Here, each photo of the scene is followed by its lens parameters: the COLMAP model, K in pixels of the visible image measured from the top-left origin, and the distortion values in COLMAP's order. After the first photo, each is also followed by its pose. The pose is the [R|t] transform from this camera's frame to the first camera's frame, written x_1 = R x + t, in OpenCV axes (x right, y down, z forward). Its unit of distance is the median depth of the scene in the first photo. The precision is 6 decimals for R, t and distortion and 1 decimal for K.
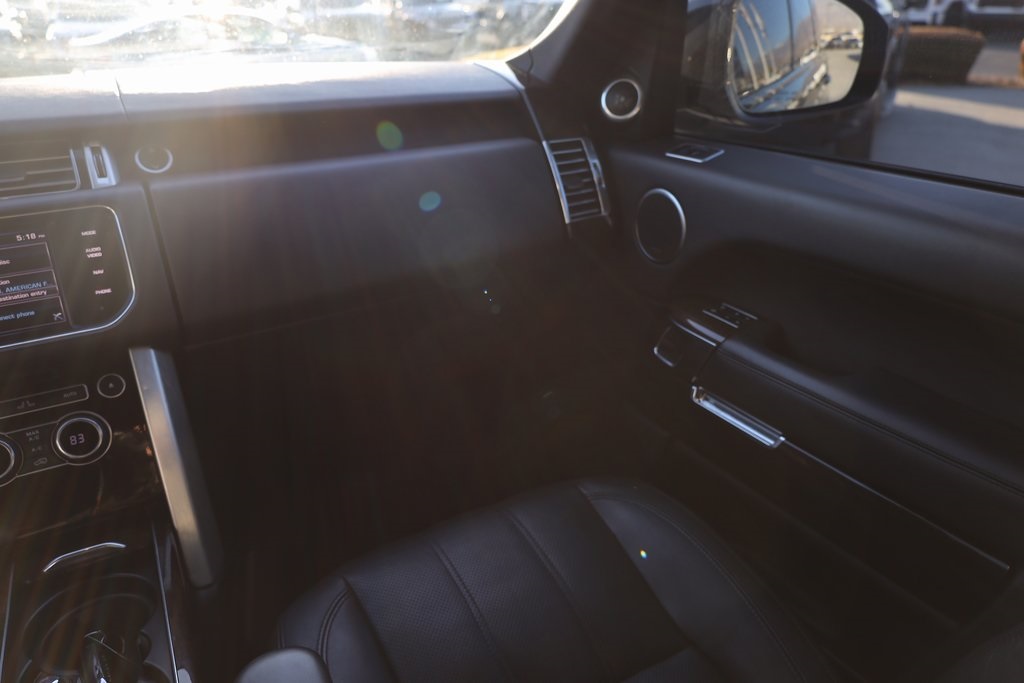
lens RADIAL K [[676.8, 0, 510.0], [0, 676.8, 348.9], [0, 0, 1]] dist [-0.049250, 0.026620]
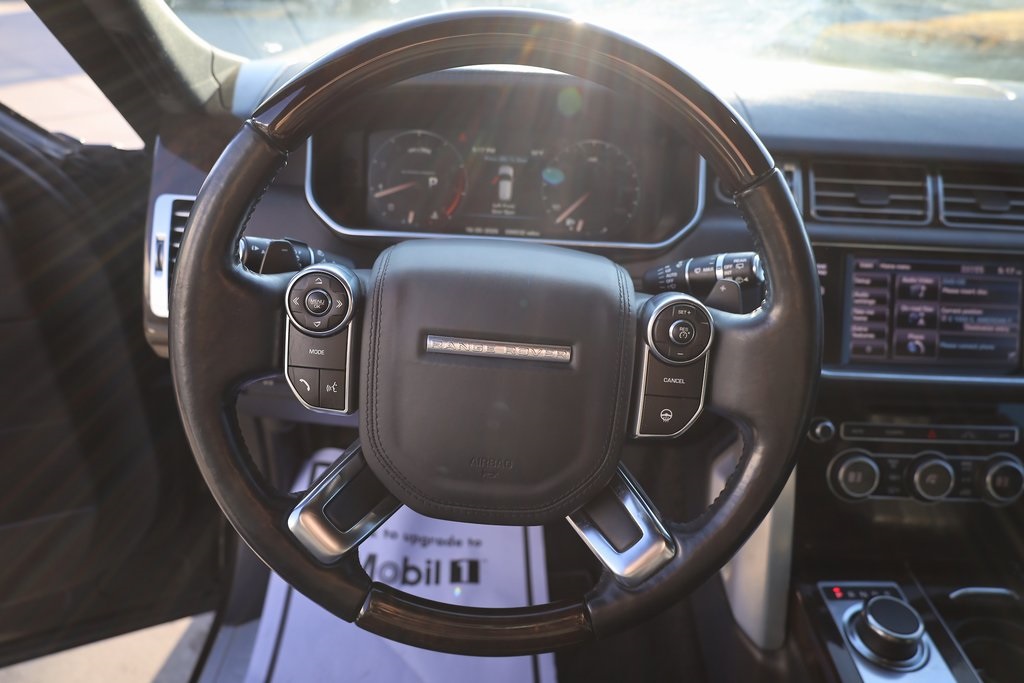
lens RADIAL K [[676.8, 0, 510.0], [0, 676.8, 348.9], [0, 0, 1]] dist [-0.049250, 0.026620]
pose [[0.860318, 0.294397, -0.416154, -0.804066], [-0.259237, 0.955600, 0.140091, -0.002768], [0.438919, -0.012641, 0.898438, -0.195548]]
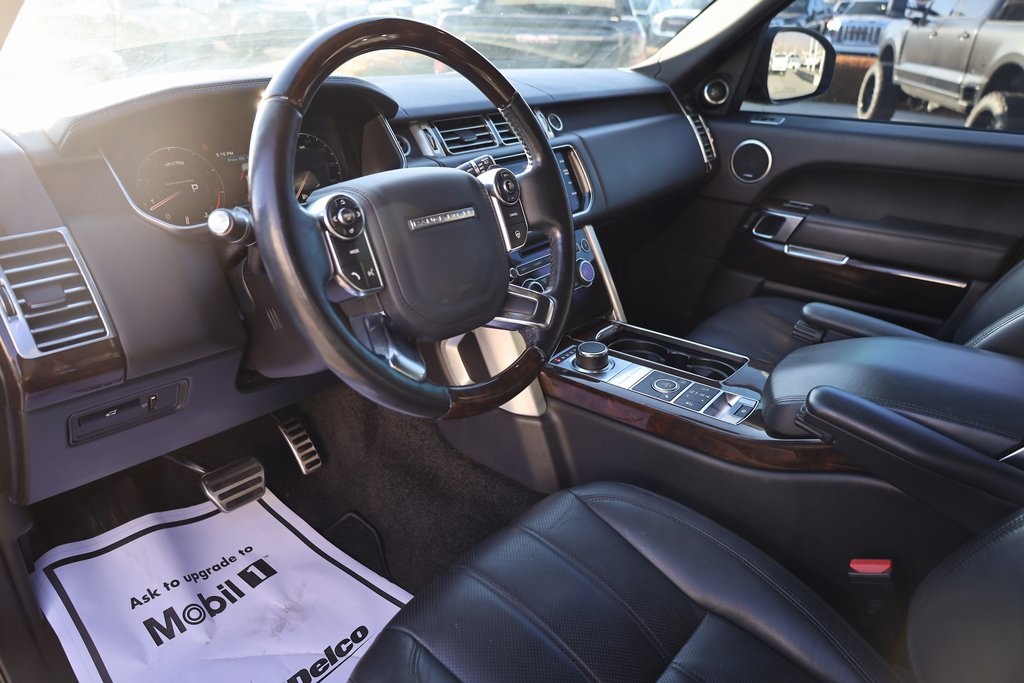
lens RADIAL K [[676.8, 0, 510.0], [0, 676.8, 348.9], [0, 0, 1]] dist [-0.049250, 0.026620]
pose [[0.936486, -0.130419, 0.325554, -1.264246], [0.131682, 0.991124, 0.018254, 0.243230], [-0.325045, 0.025775, 0.945347, -0.584973]]
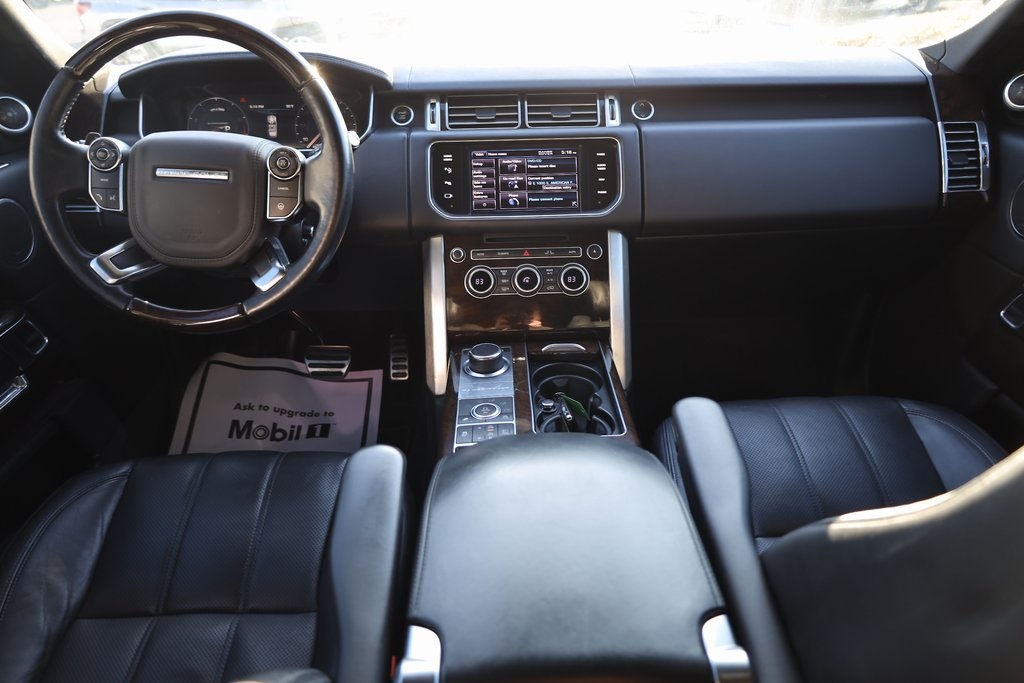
lens RADIAL K [[676.8, 0, 510.0], [0, 676.8, 348.9], [0, 0, 1]] dist [-0.049250, 0.026620]
pose [[0.877476, 0.223779, -0.424217, -0.034131], [-0.197464, 0.974599, 0.105665, 0.135589], [0.437087, -0.008951, 0.899375, -0.486563]]
